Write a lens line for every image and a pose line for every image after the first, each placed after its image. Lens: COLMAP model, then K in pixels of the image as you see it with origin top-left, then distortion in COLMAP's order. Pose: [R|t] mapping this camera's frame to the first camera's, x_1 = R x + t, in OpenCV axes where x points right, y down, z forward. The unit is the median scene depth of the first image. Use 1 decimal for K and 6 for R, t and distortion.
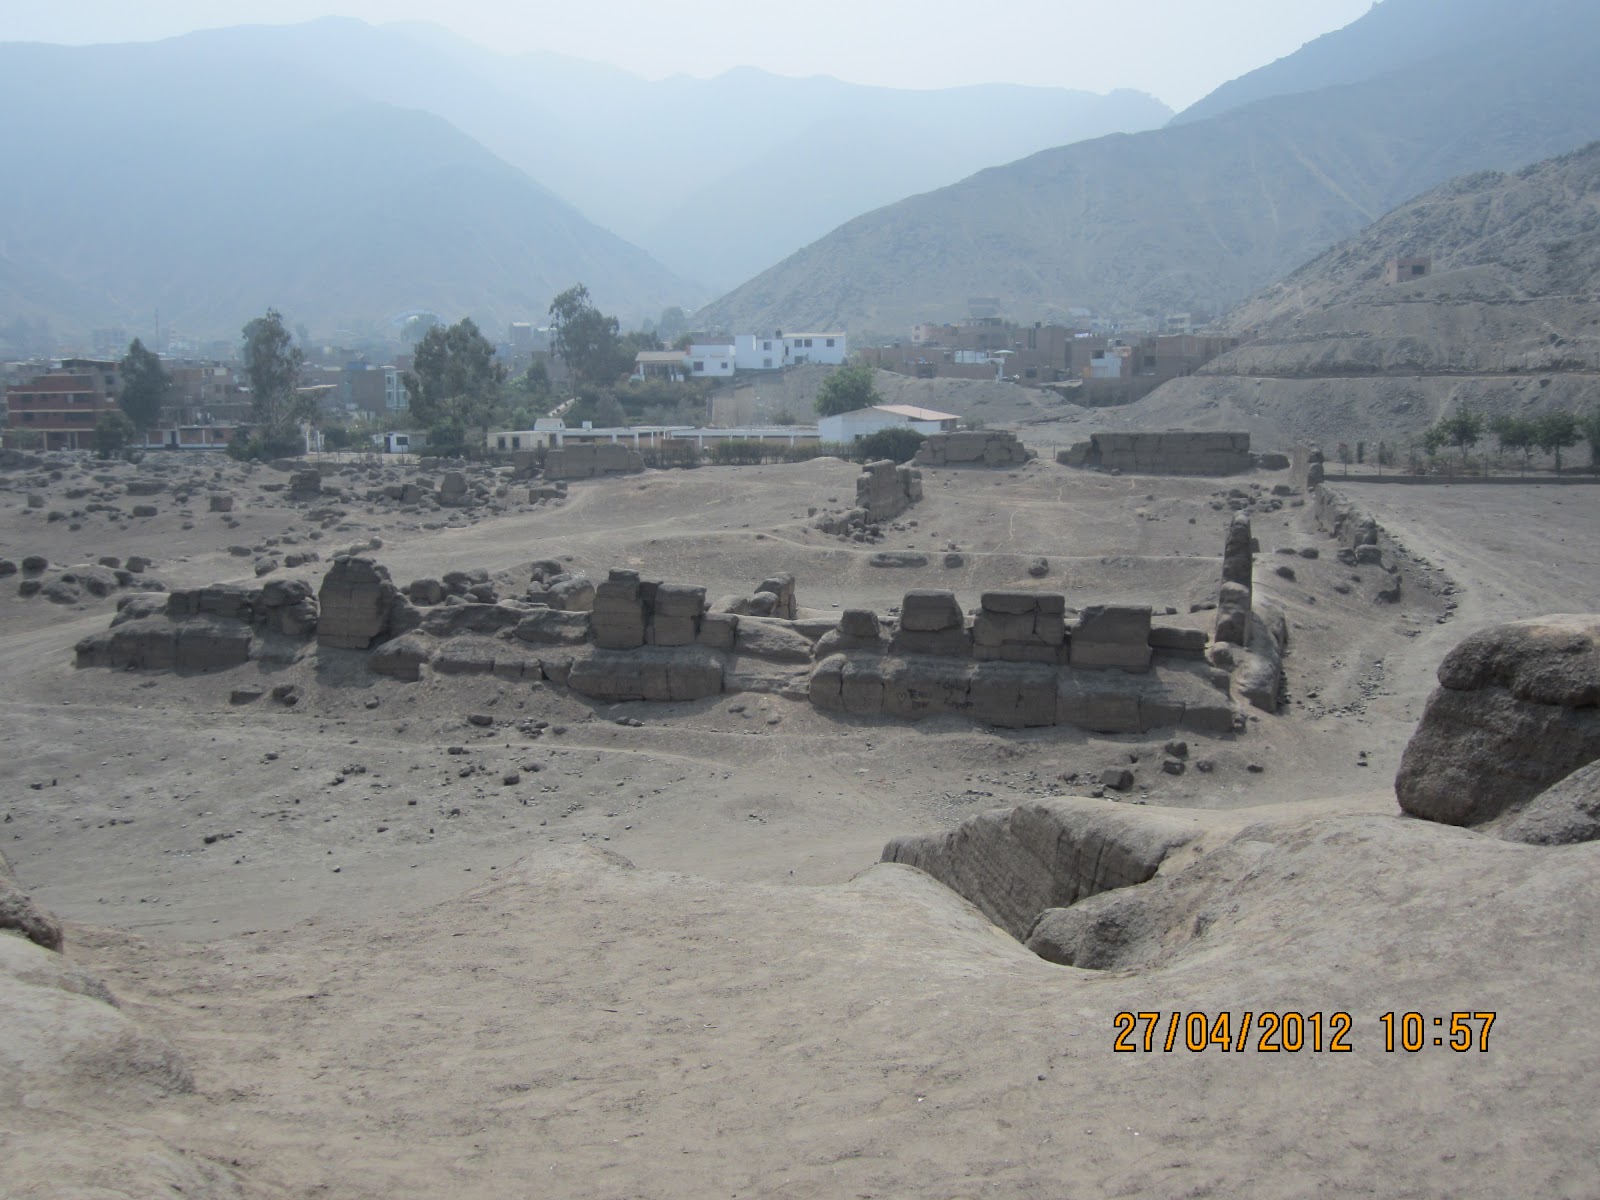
lens RADIAL K [[3101.0, 0, 800.0], [0, 3101.0, 600.0], [0, 0, 1]] dist [-0.372442, 1.245631]
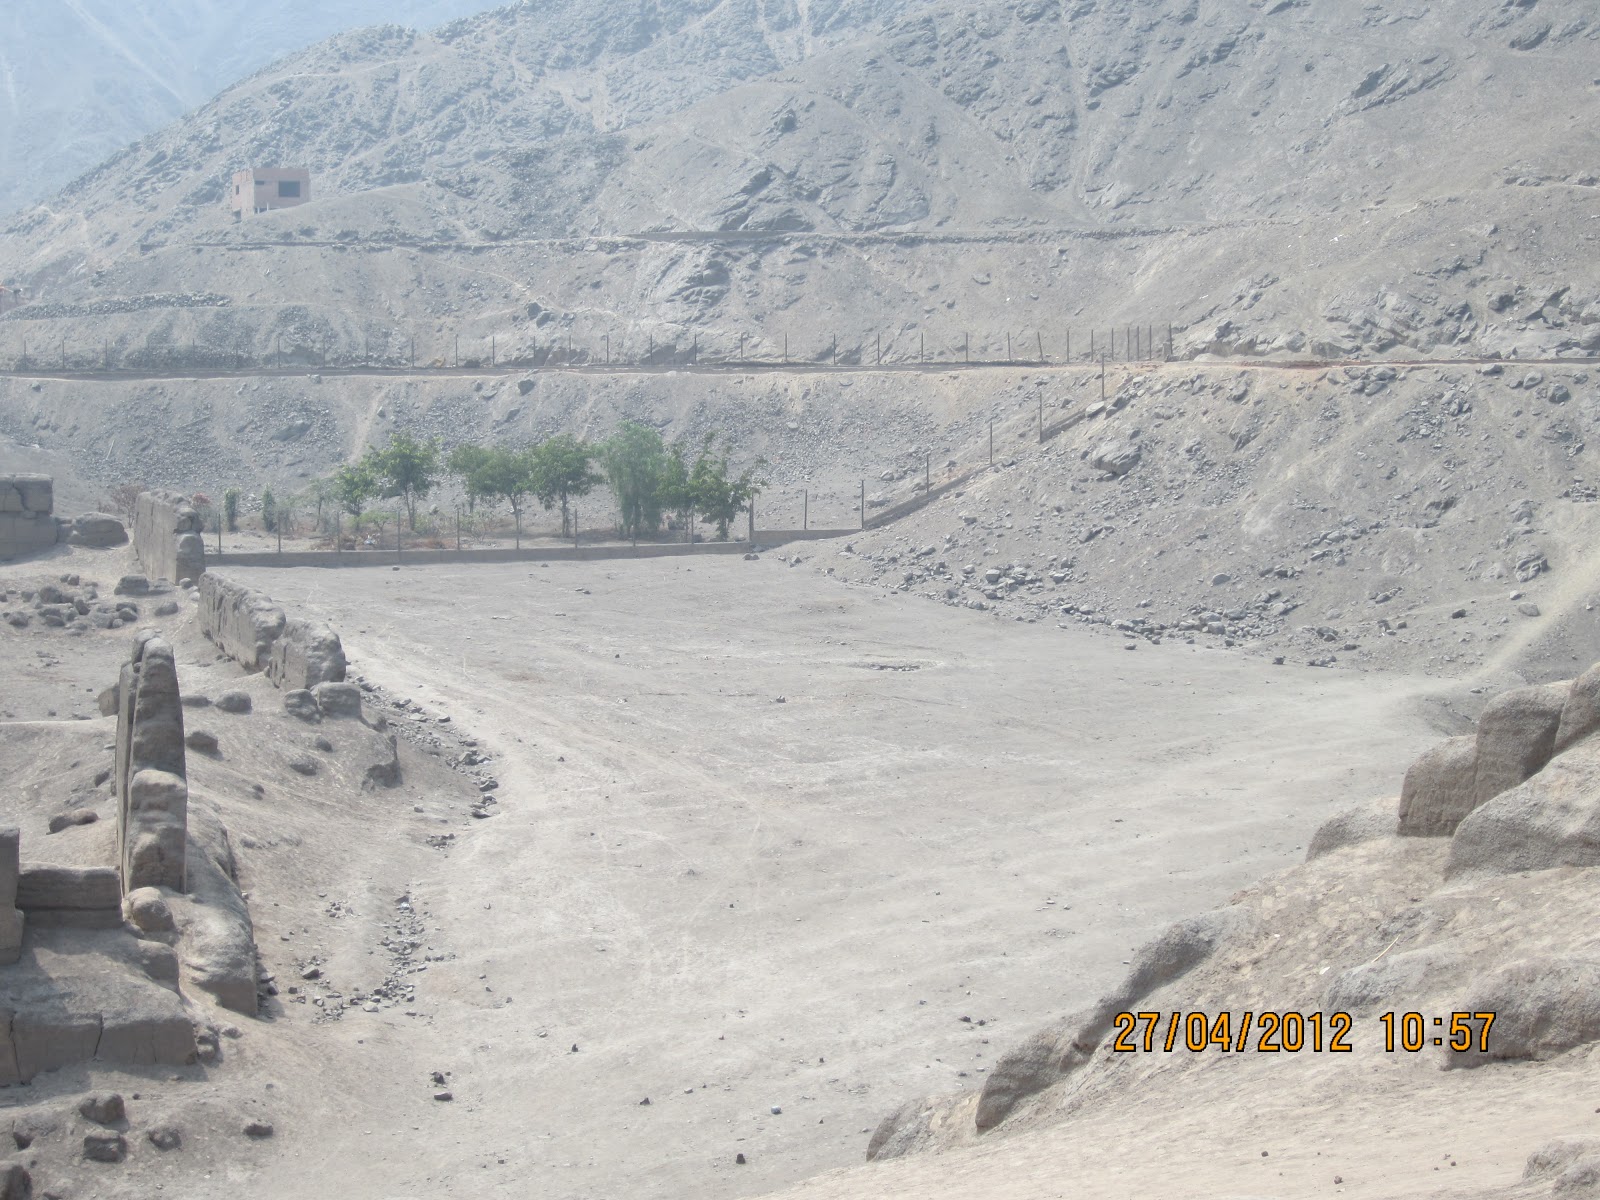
lens RADIAL K [[3101.0, 0, 800.0], [0, 3101.0, 600.0], [0, 0, 1]] dist [-0.372442, 1.245631]
pose [[0.713303, -0.033132, 0.700072, -0.133993], [0.042852, 0.999075, 0.003620, -0.030280], [-0.699544, 0.027417, 0.714063, 0.540185]]
